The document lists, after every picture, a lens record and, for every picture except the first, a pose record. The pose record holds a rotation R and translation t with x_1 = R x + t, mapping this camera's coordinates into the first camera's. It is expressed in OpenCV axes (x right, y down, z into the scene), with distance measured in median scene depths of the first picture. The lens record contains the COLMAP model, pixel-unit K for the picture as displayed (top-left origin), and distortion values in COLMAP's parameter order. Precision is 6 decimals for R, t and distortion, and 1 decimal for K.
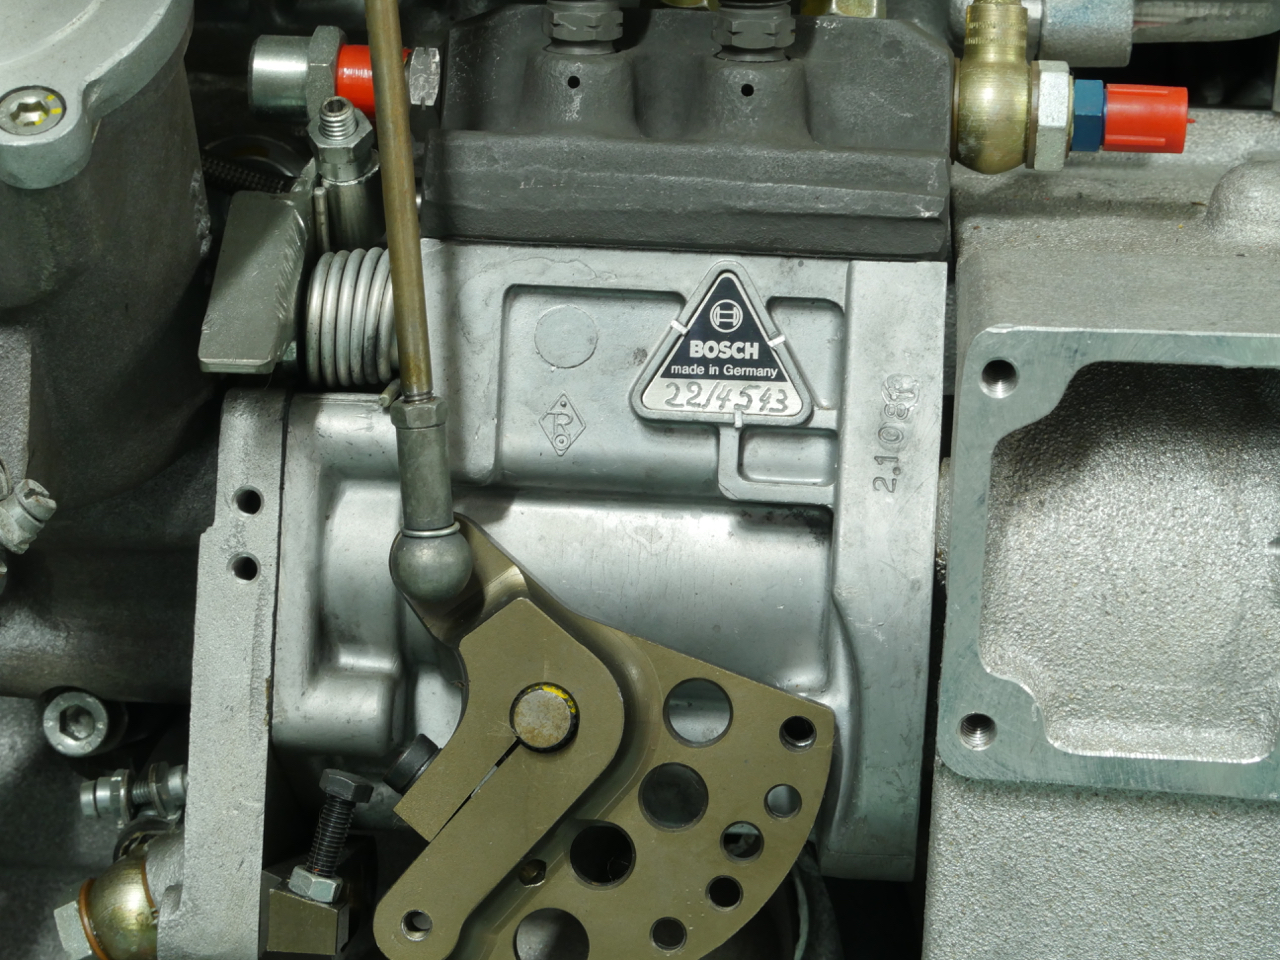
lens RADIAL K [[3266.3, 0, 640.5], [0, 3266.3, 476.2], [0, 0, 1]] dist [0.141411, 0.000000]
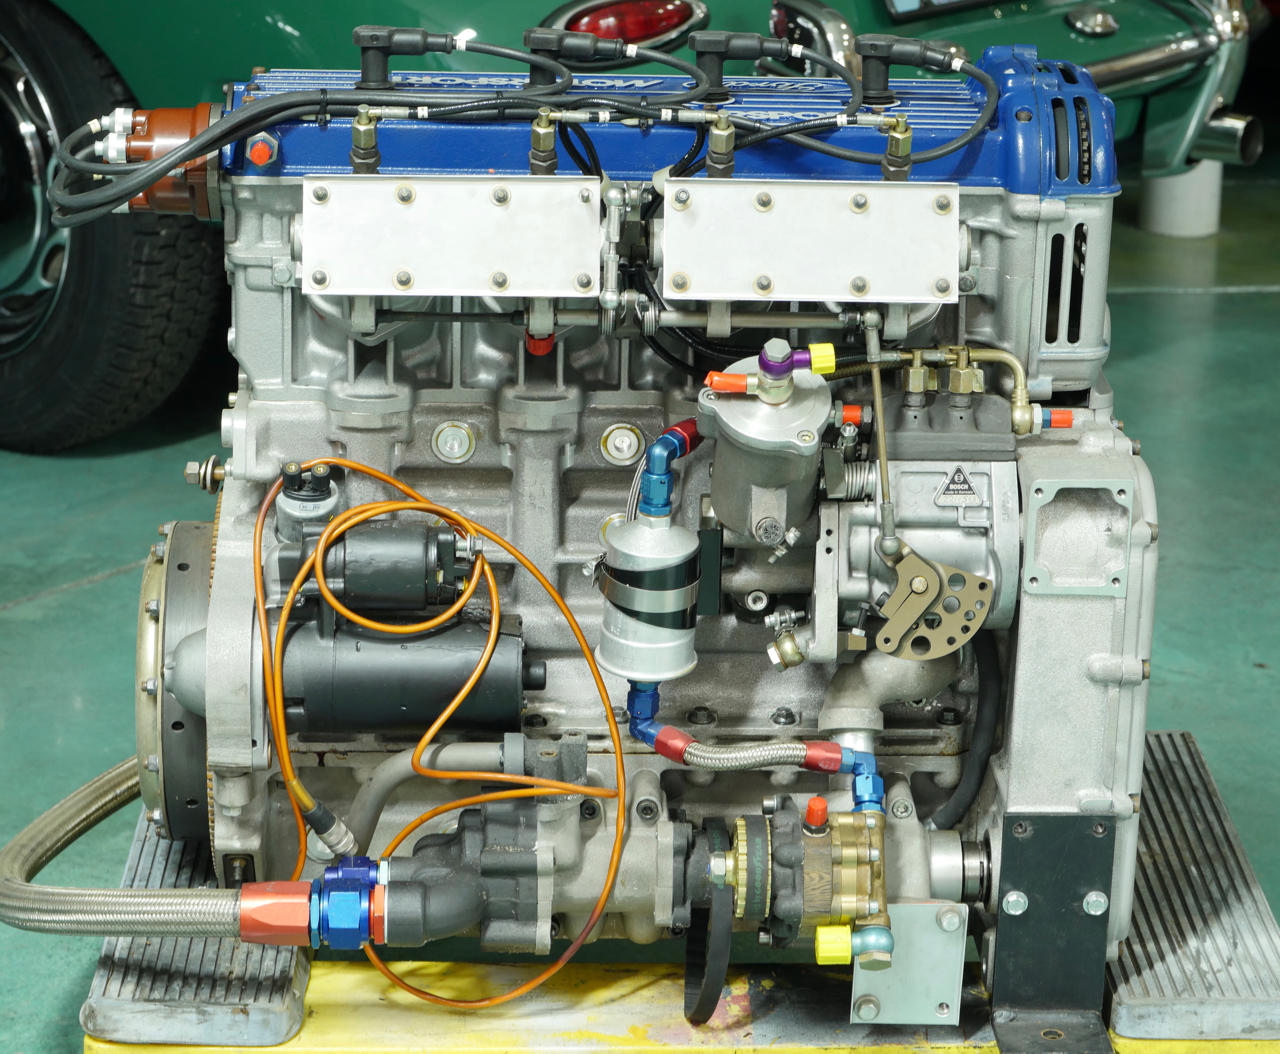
lens RADIAL K [[3603.8, 0, 640.6], [0, 3603.8, 527.1], [0, 0, 1]] dist [-0.092340, 0.000000]
pose [[0.993490, -0.038451, 0.107234, -0.788603], [0.039486, 0.999192, -0.007541, 0.024799], [-0.106857, 0.011726, 0.994205, -3.101720]]
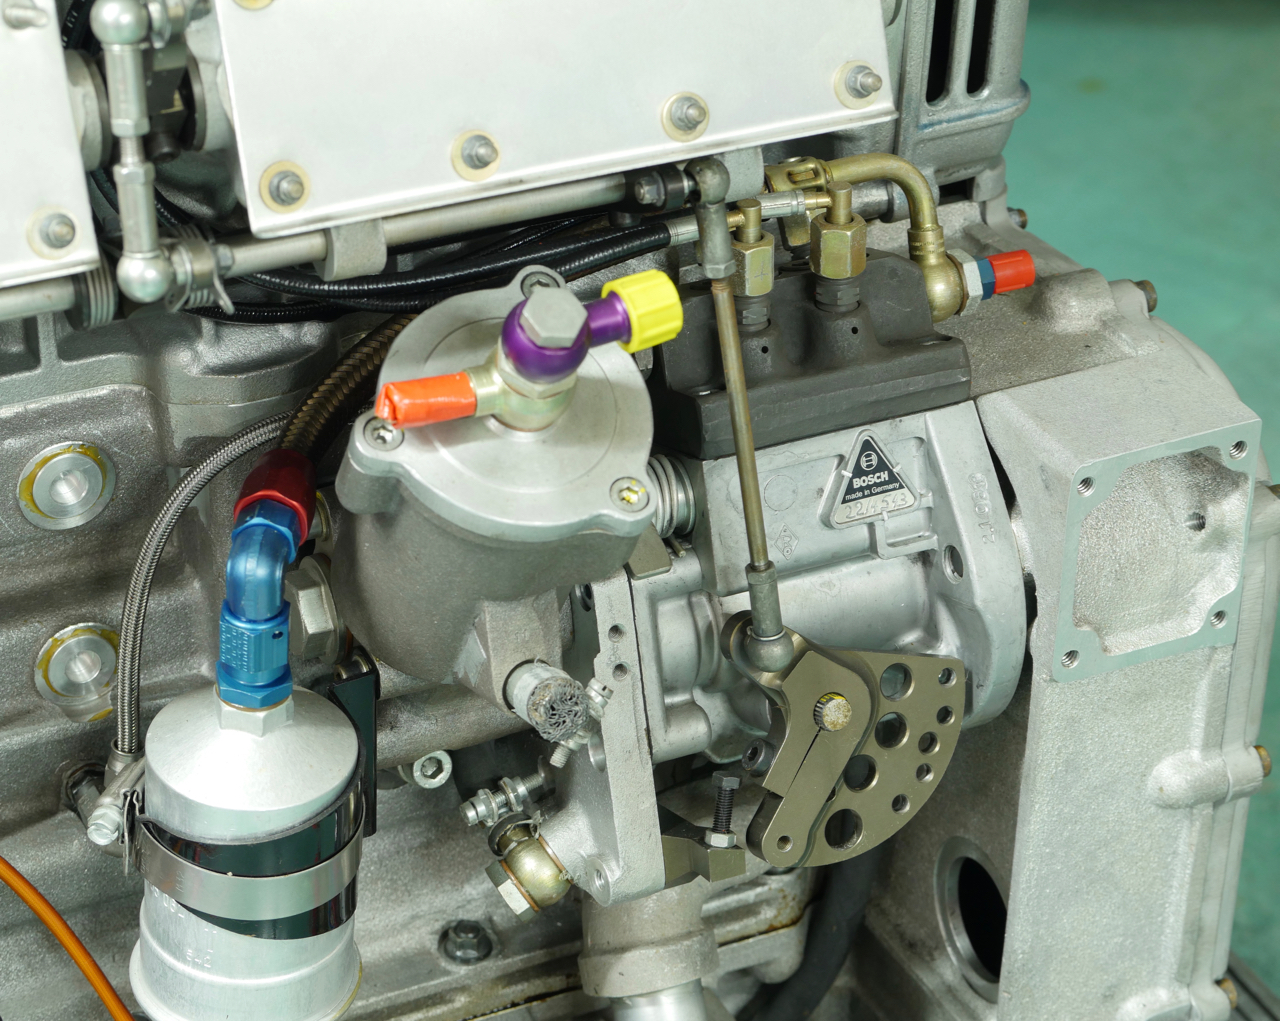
lens RADIAL K [[3585.2, 0, 637.8], [0, 3585.2, 511.5], [0, 0, 1]] dist [0.120918, 0.000000]
pose [[0.862978, -0.268808, 0.427798, -0.899705], [0.169665, 0.951734, 0.255767, -0.530329], [-0.475902, -0.148139, 0.866933, -0.593668]]
